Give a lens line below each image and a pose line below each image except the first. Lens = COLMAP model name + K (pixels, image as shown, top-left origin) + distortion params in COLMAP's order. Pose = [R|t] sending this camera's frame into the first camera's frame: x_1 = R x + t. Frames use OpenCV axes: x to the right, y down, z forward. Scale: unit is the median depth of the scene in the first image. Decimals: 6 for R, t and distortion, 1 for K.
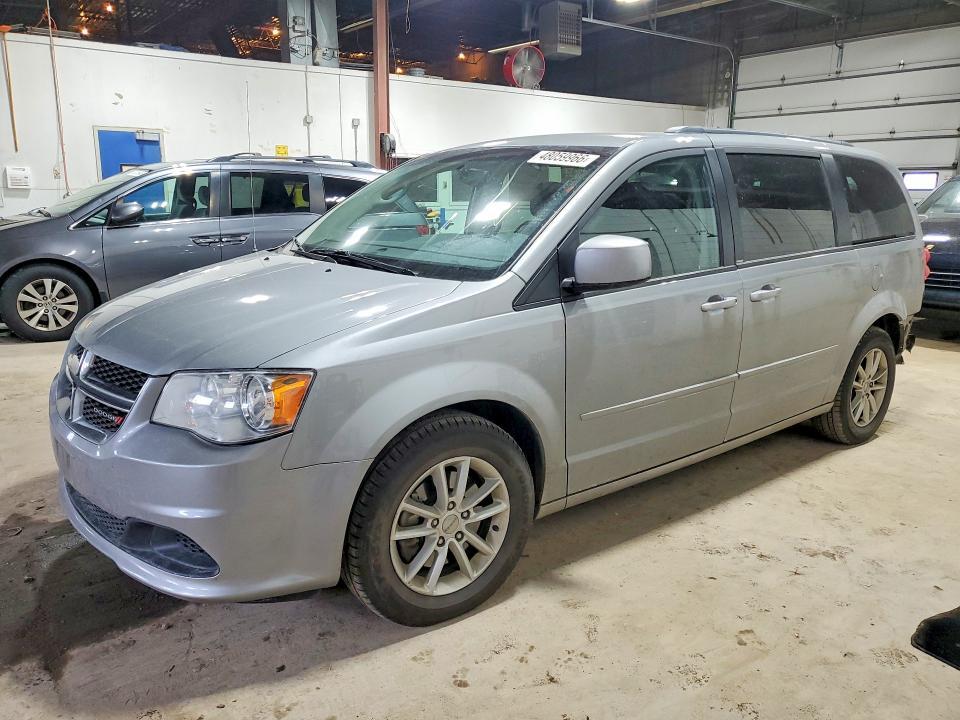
lens RADIAL K [[796.3, 0, 484.0], [0, 796.3, 359.9], [0, 0, 1]] dist [0.008740, 0.008244]
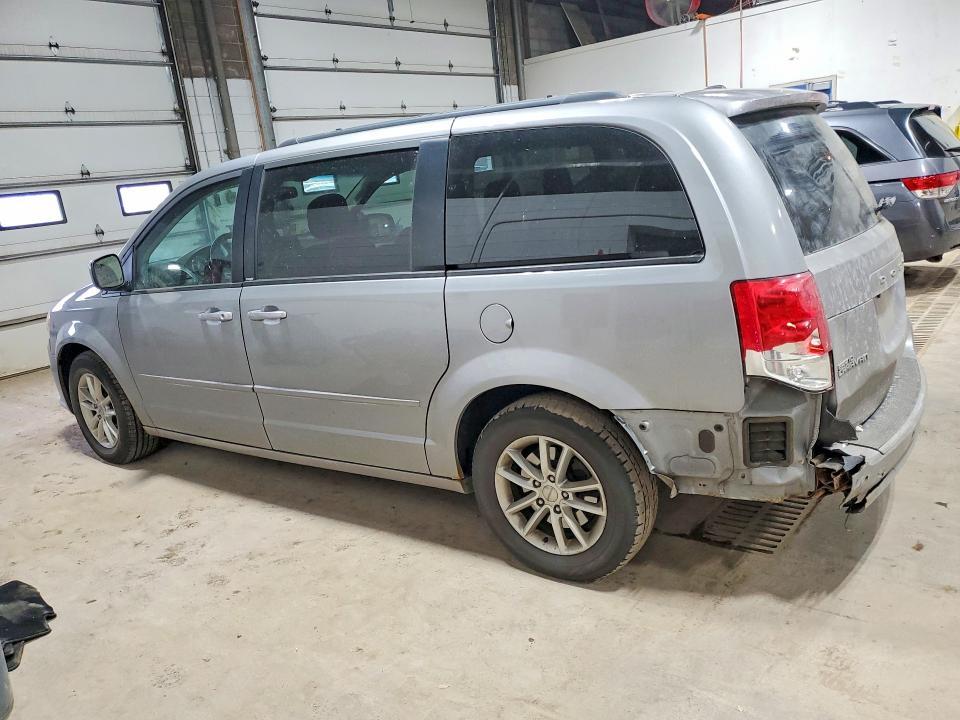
lens RADIAL K [[796.3, 0, 486.0], [0, 796.3, 362.0], [0, 0, 1]] dist [0.008740, 0.008244]
pose [[0.225502, 0.219490, -0.949196, 1.542721], [-0.081476, 0.975127, 0.206130, -0.296513], [0.970830, 0.030854, 0.237776, 1.148422]]
